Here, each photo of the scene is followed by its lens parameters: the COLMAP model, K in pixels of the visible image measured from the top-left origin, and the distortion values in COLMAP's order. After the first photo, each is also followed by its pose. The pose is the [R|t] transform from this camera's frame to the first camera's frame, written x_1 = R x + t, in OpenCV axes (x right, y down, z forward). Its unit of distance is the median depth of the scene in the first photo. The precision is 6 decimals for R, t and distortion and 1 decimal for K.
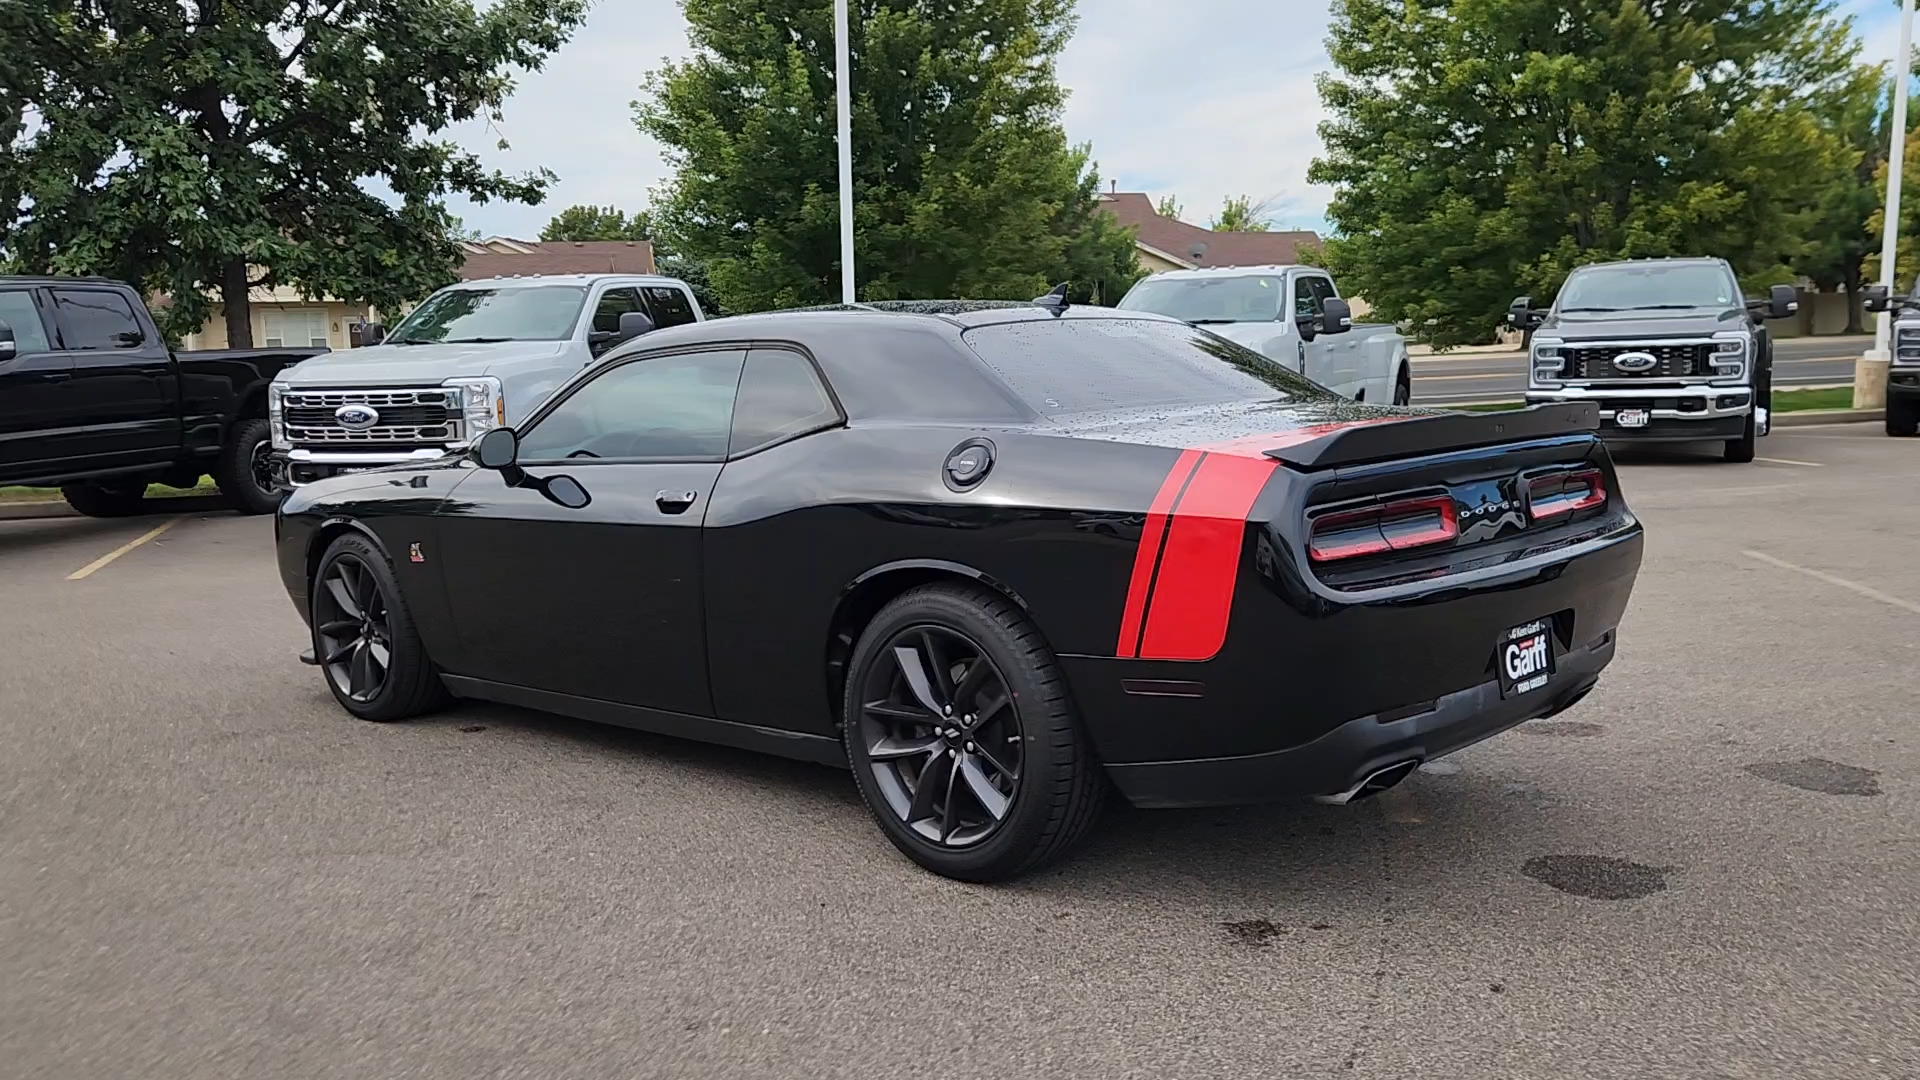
lens RADIAL K [[1619.6, 0, 948.8], [0, 1619.6, 554.4], [0, 0, 1]] dist [0.039228, -0.038677]
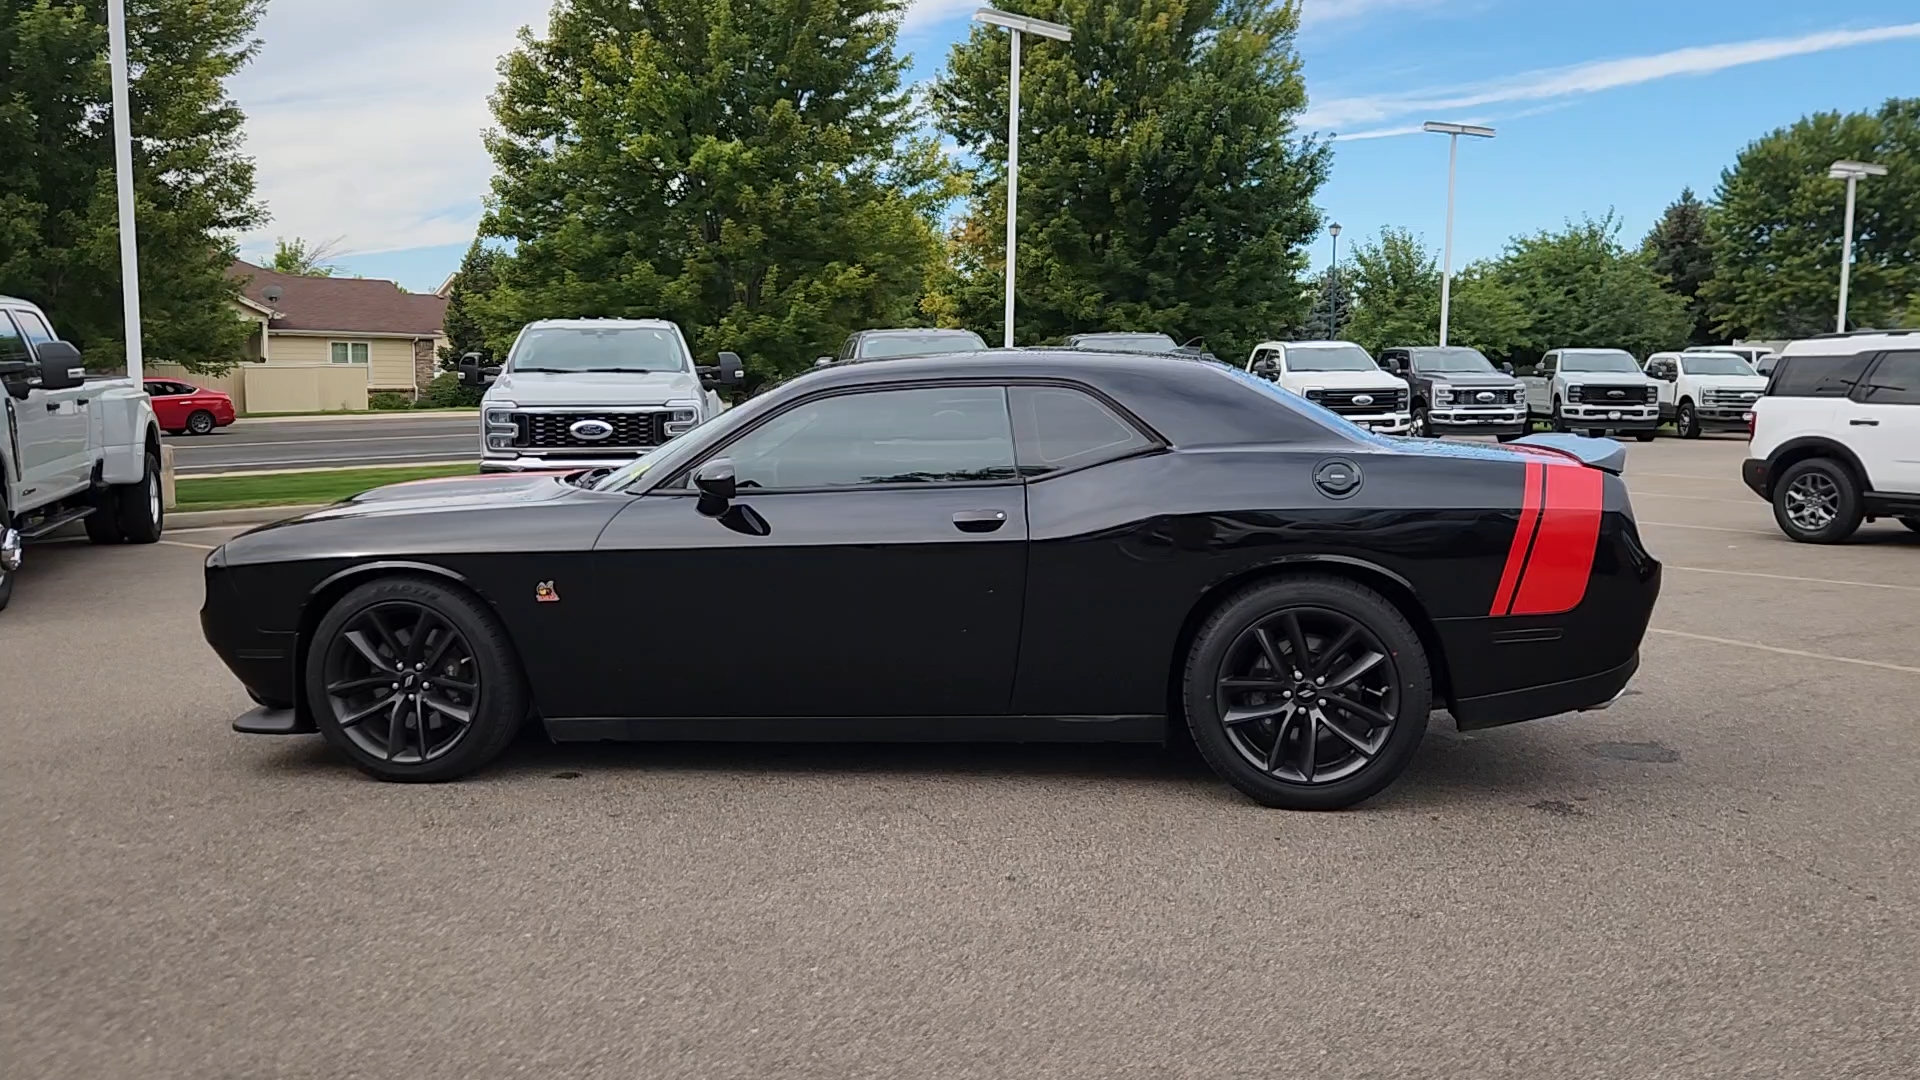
lens RADIAL K [[1617.6, 0, 960.0], [0, 1617.6, 540.0], [0, 0, 1]] dist [0.028641, -0.004640]
pose [[0.824754, -0.032062, 0.564581, -0.211405], [0.055595, 0.998152, -0.024530, 0.001791], [-0.562752, 0.051619, 0.825013, 0.025833]]
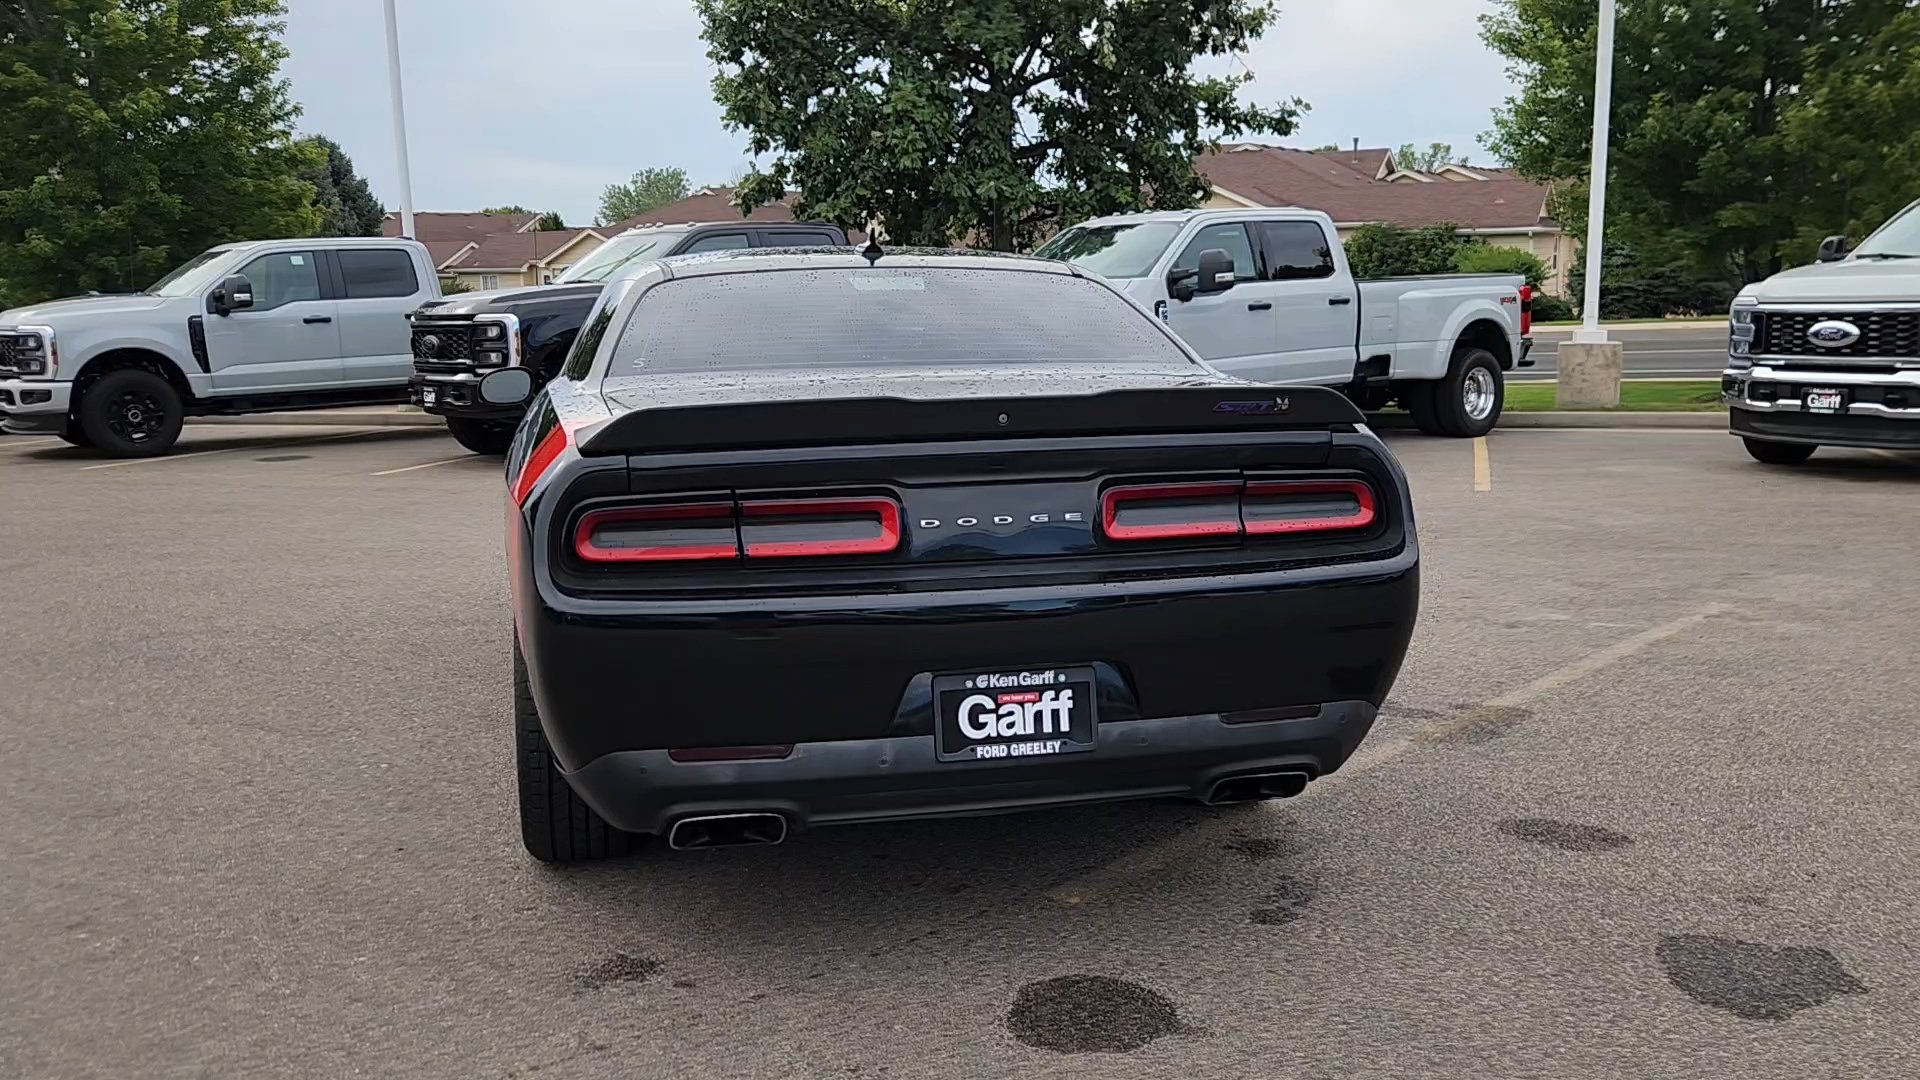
lens RADIAL K [[1621.2, 0, 948.7], [0, 1621.2, 552.9], [0, 0, 1]] dist [0.036072, -0.026588]
pose [[0.827817, 0.098043, -0.552365, 0.167213], [-0.075079, 0.995115, 0.064110, -0.013546], [0.555952, -0.011600, 0.831134, 0.075967]]
